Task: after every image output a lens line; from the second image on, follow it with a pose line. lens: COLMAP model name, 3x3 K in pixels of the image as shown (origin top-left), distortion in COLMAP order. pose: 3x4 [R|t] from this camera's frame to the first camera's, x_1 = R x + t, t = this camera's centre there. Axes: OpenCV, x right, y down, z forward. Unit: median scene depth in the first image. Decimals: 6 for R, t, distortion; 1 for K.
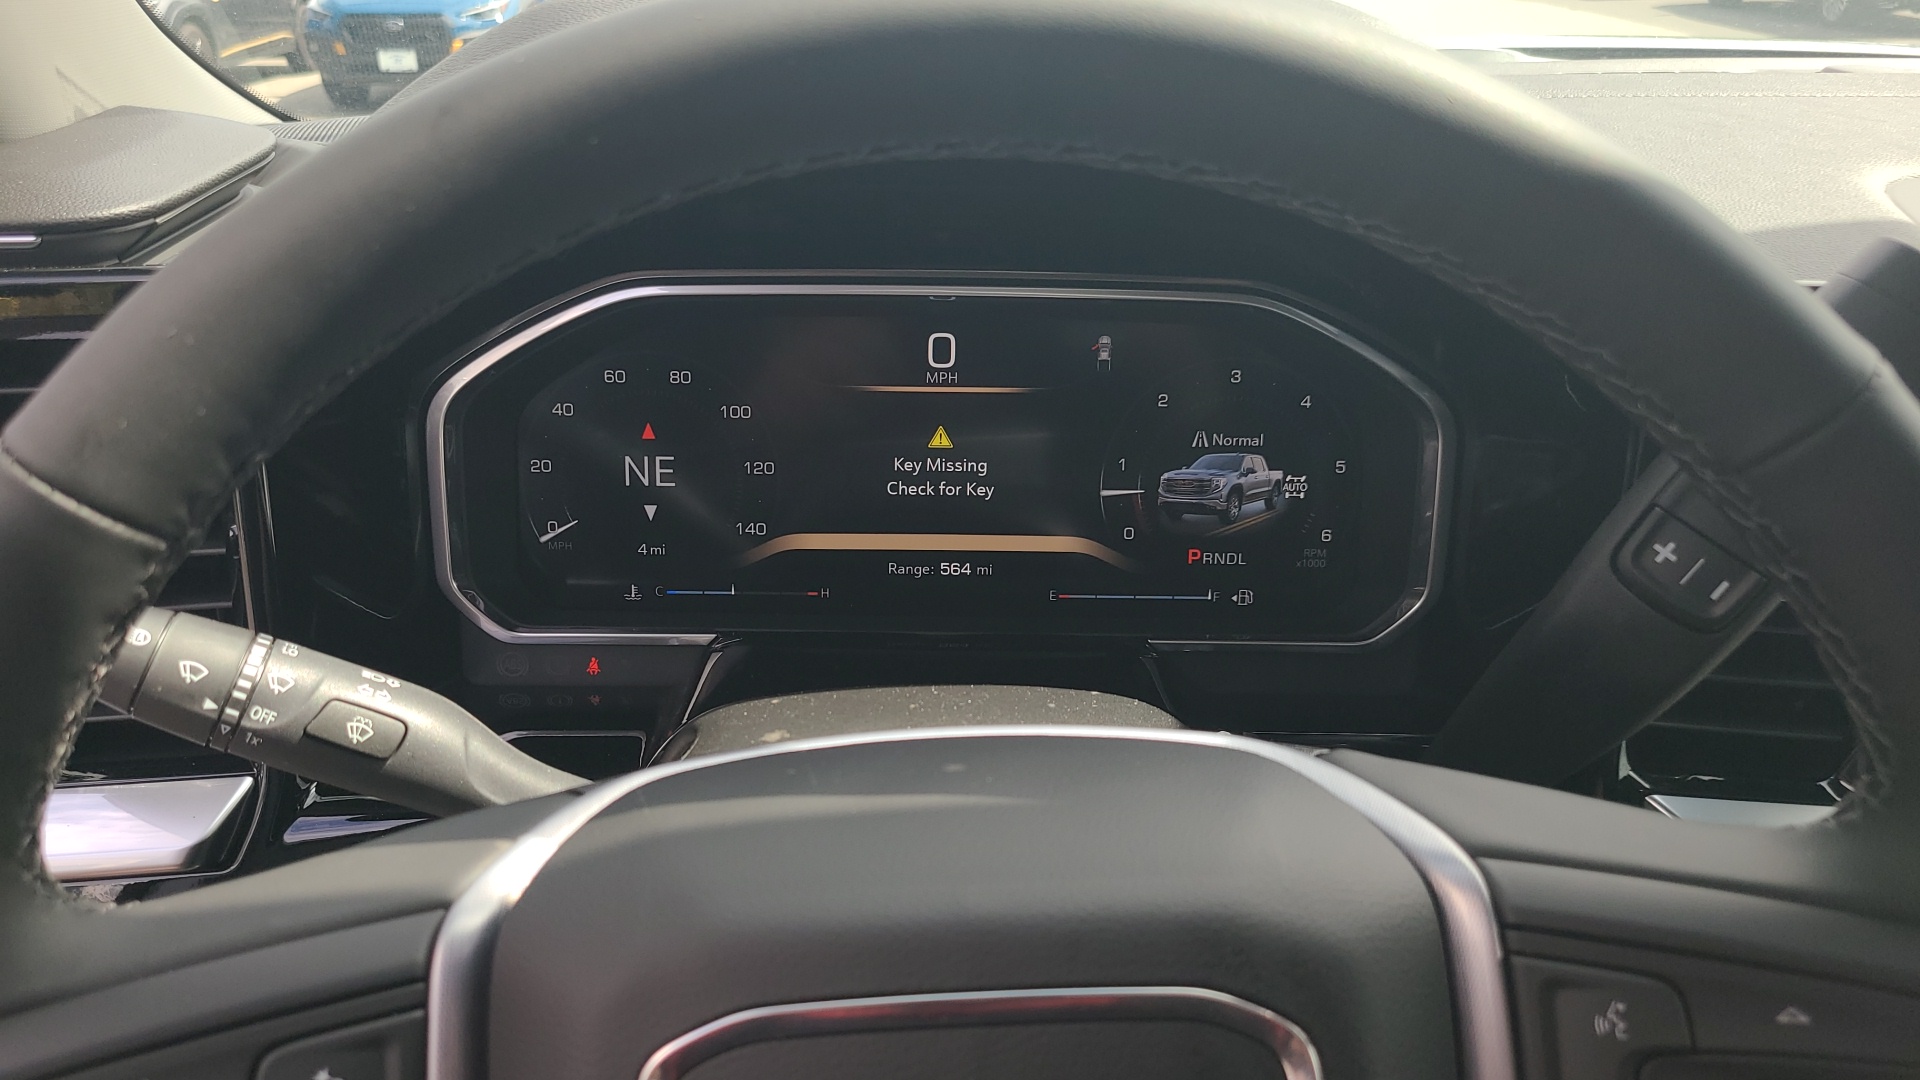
lens RADIAL K [[1429.4, 0, 928.2], [0, 1429.4, 542.5], [0, 0, 1]] dist [0.019710, -0.005327]
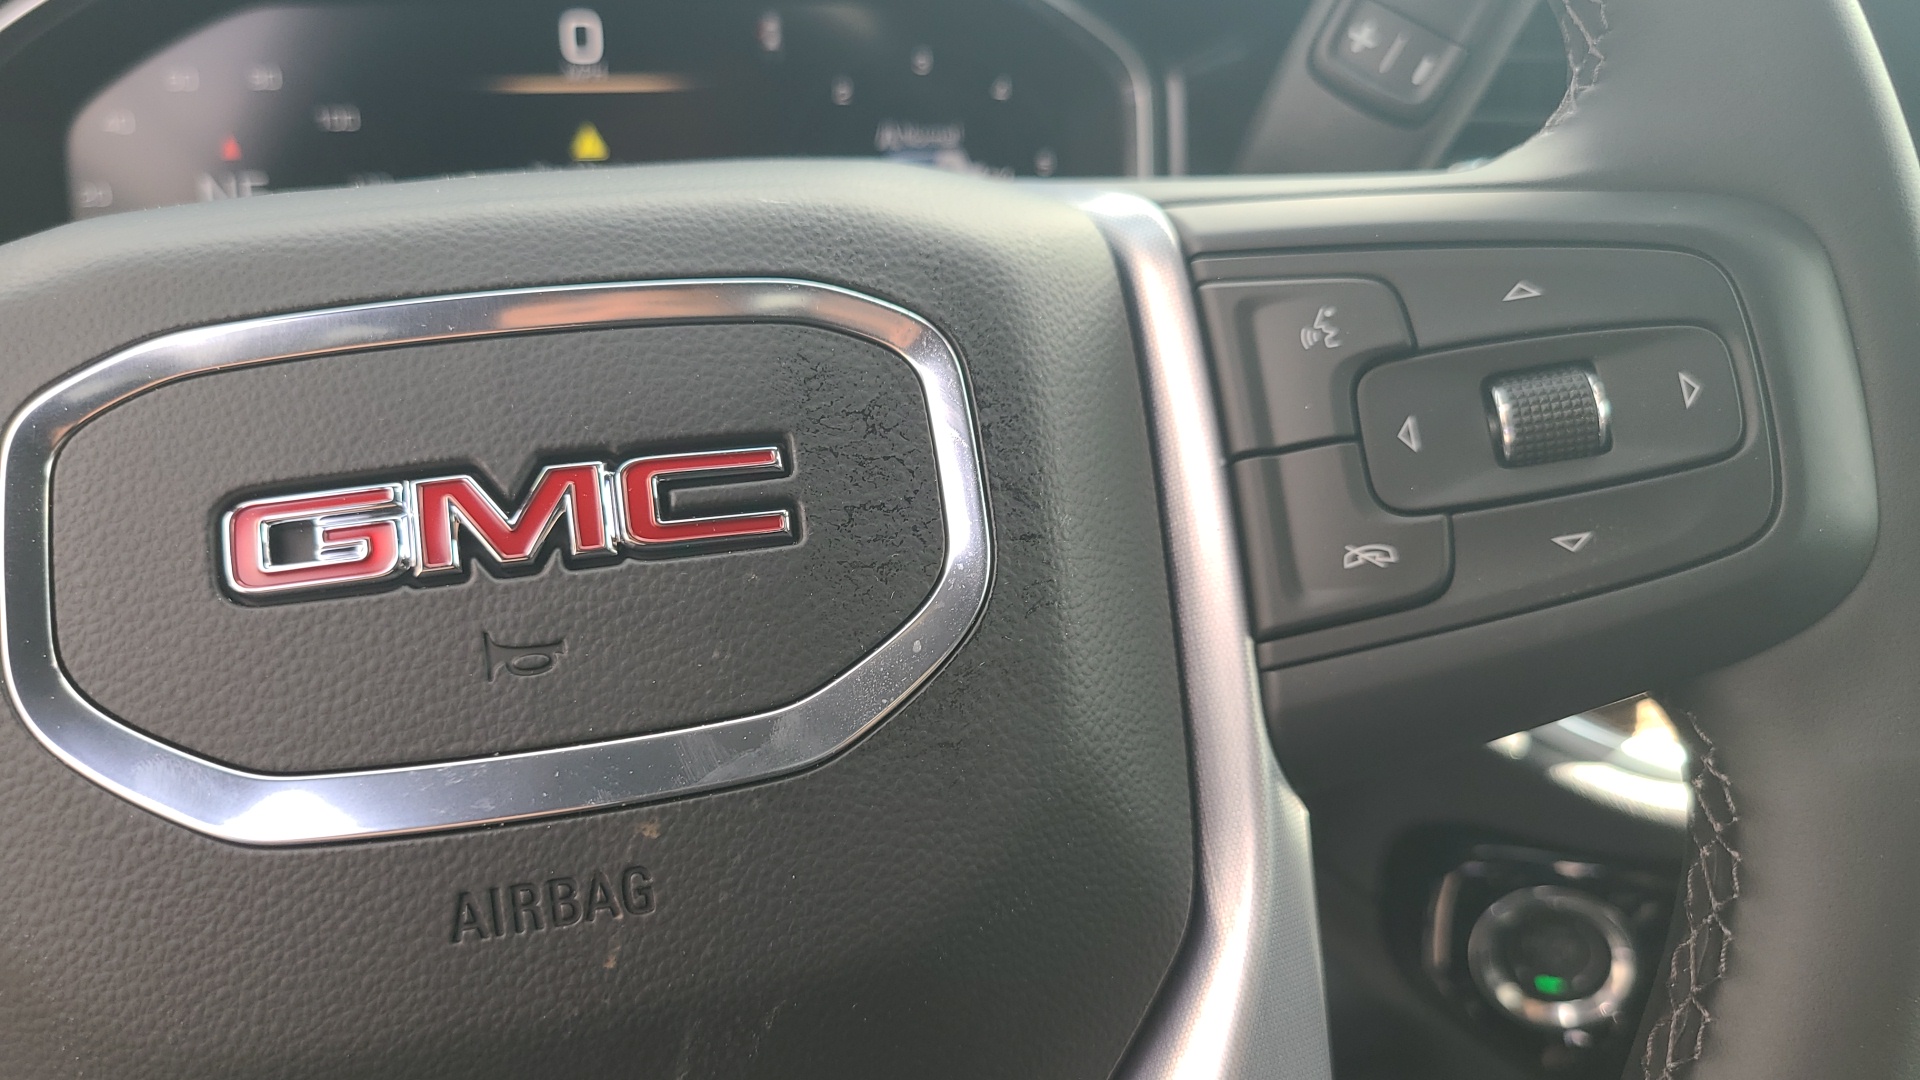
lens RADIAL K [[1483.5, 0, 938.1], [0, 1483.5, 536.5], [0, 0, 1]] dist [-0.008509, -0.003470]
pose [[0.985315, -0.073415, 0.154157, 0.063897], [0.082554, 0.995137, -0.053734, 0.241786], [-0.149462, 0.065671, 0.986584, 0.109519]]
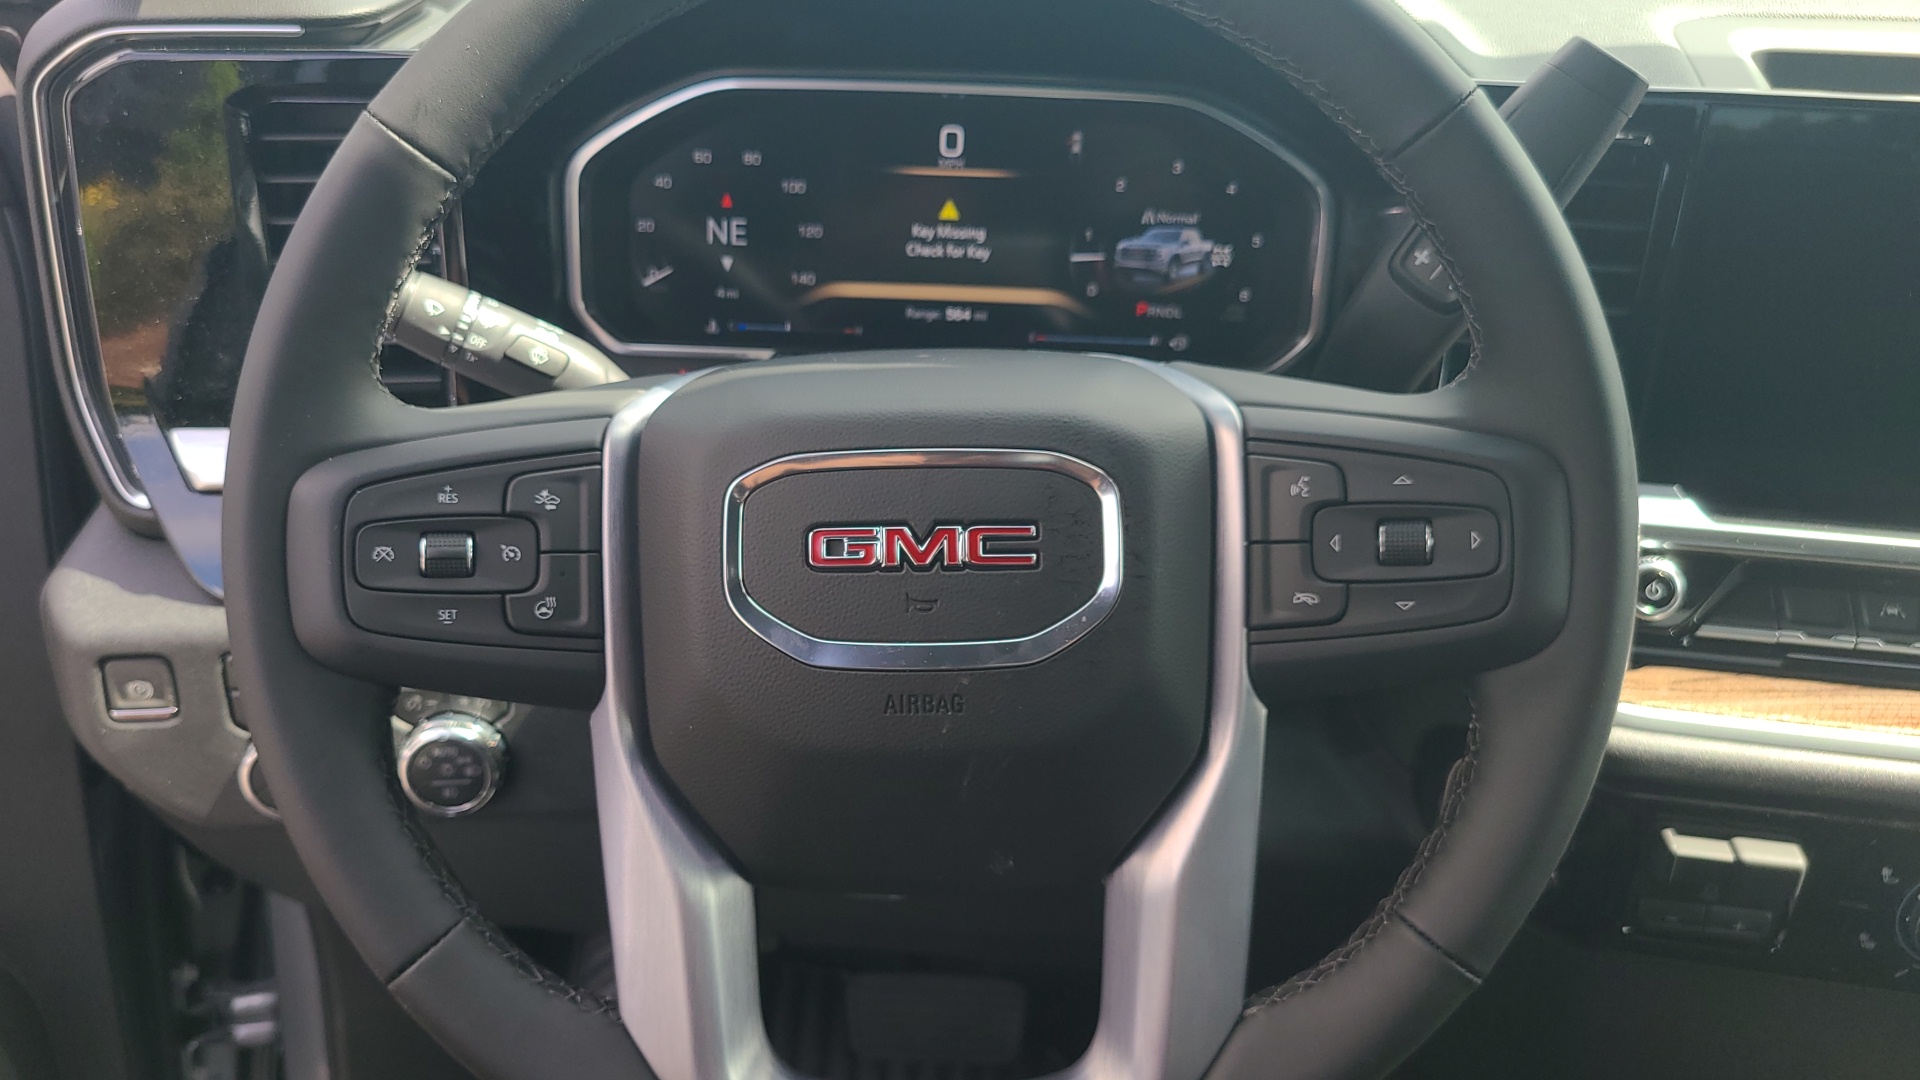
lens RADIAL K [[1452.2, 0, 932.3], [0, 1452.2, 542.1], [0, 0, 1]] dist [0.012844, -0.000553]
pose [[0.998793, 0.031681, -0.037526, 0.055981], [-0.029208, 0.997476, 0.064722, 0.152220], [0.039482, -0.063548, 0.997198, -0.365692]]
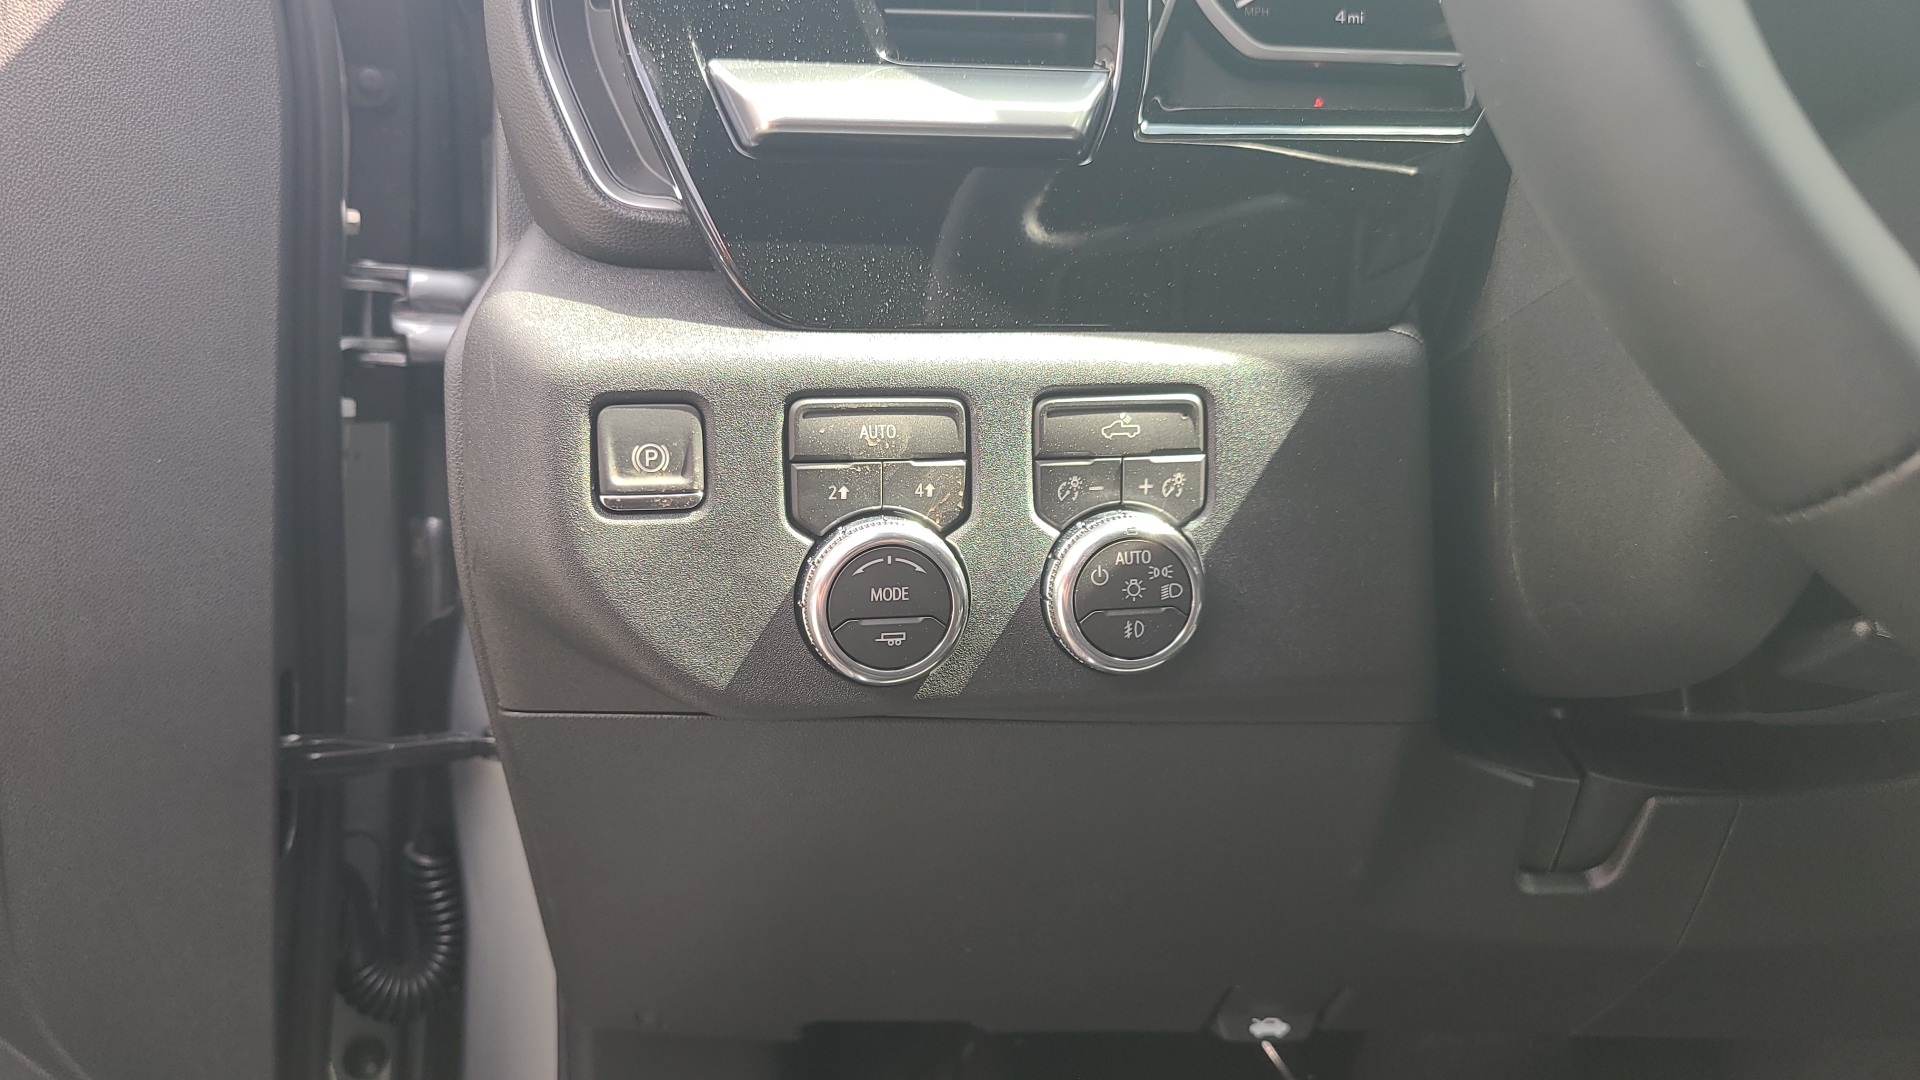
lens RADIAL K [[1456.6, 0, 966.8], [0, 1456.6, 546.5], [0, 0, 1]] dist [0.050277, -0.033601]
pose [[0.999454, -0.006221, 0.032454, -0.532802], [0.011318, 0.987158, -0.159347, 0.552822], [-0.031046, 0.159628, 0.986689, 0.105723]]
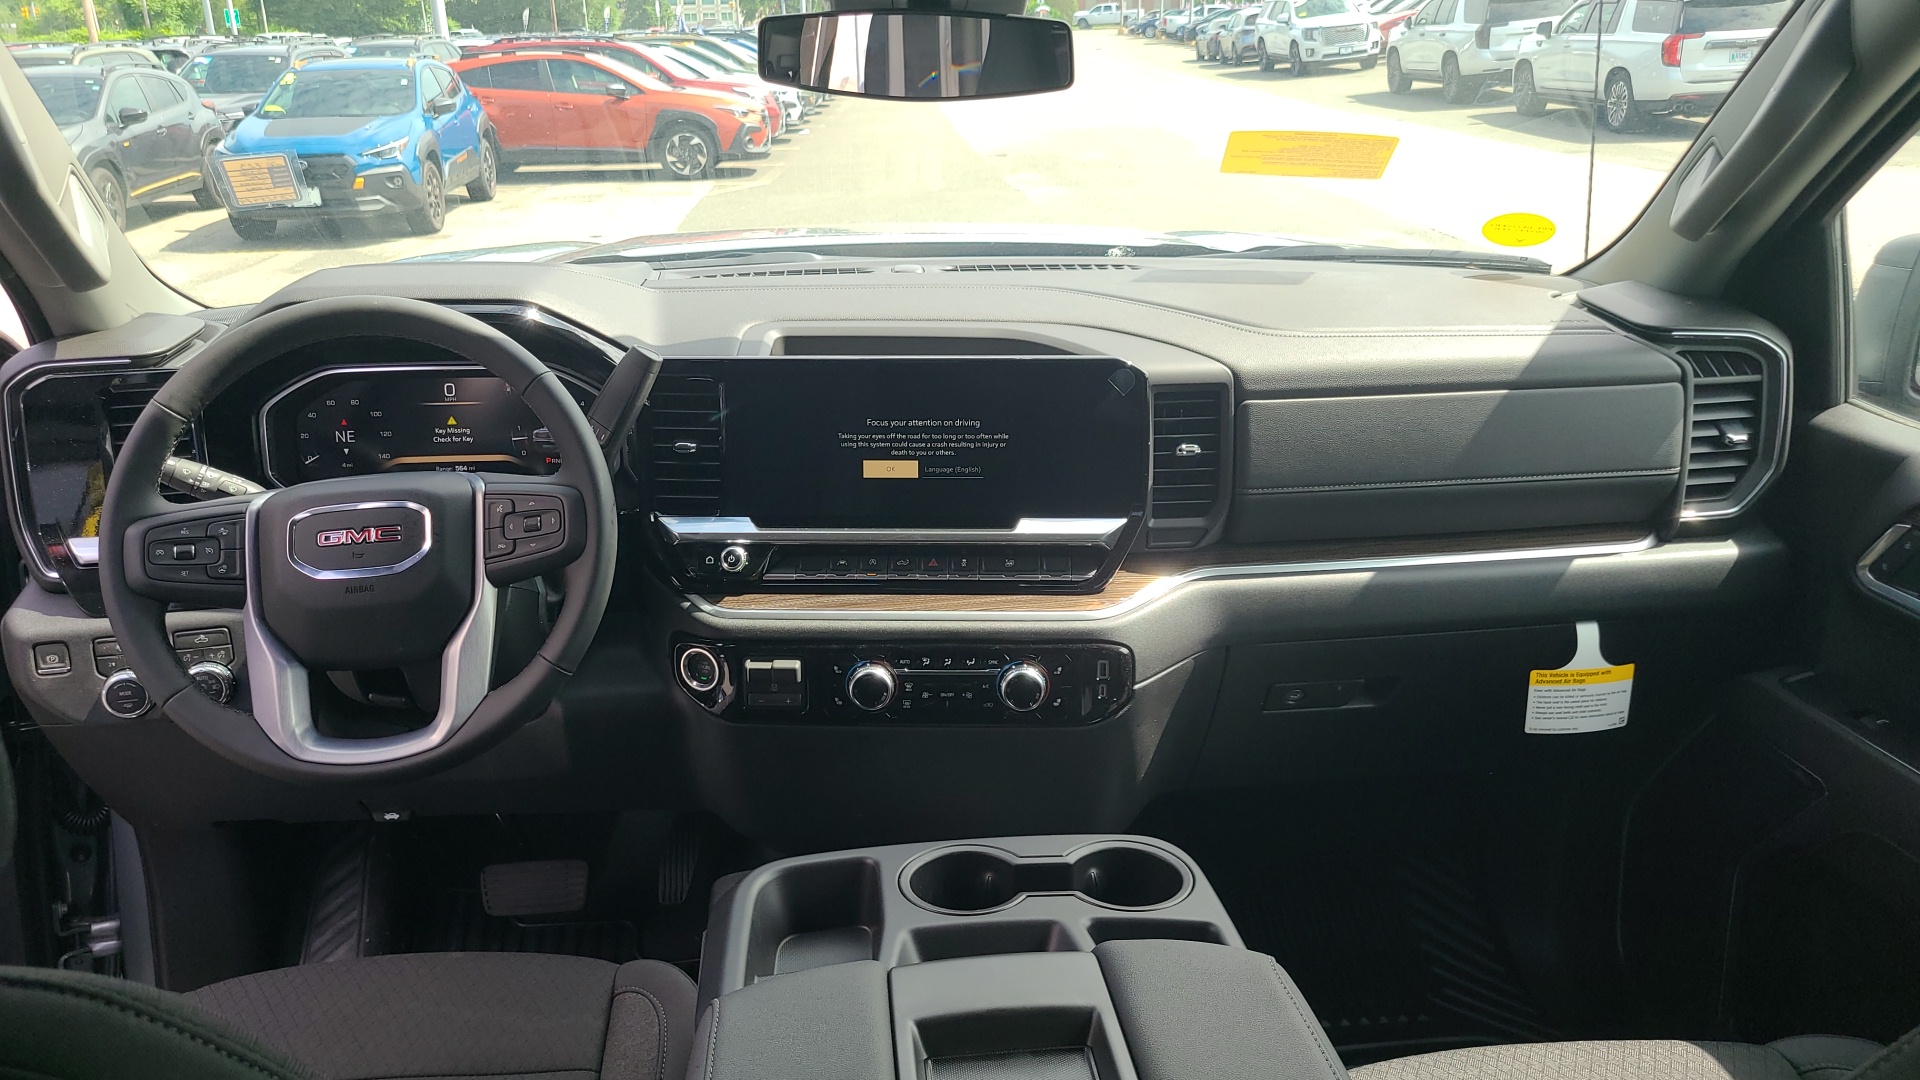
lens RADIAL K [[1456.6, 0, 966.8], [0, 1456.6, 546.5], [0, 0, 1]] dist [0.050277, -0.033601]
pose [[0.997176, -0.041969, 0.062273, 0.878835], [0.046227, 0.996574, -0.068588, 0.442820], [-0.059181, 0.071273, 0.995700, -2.027832]]
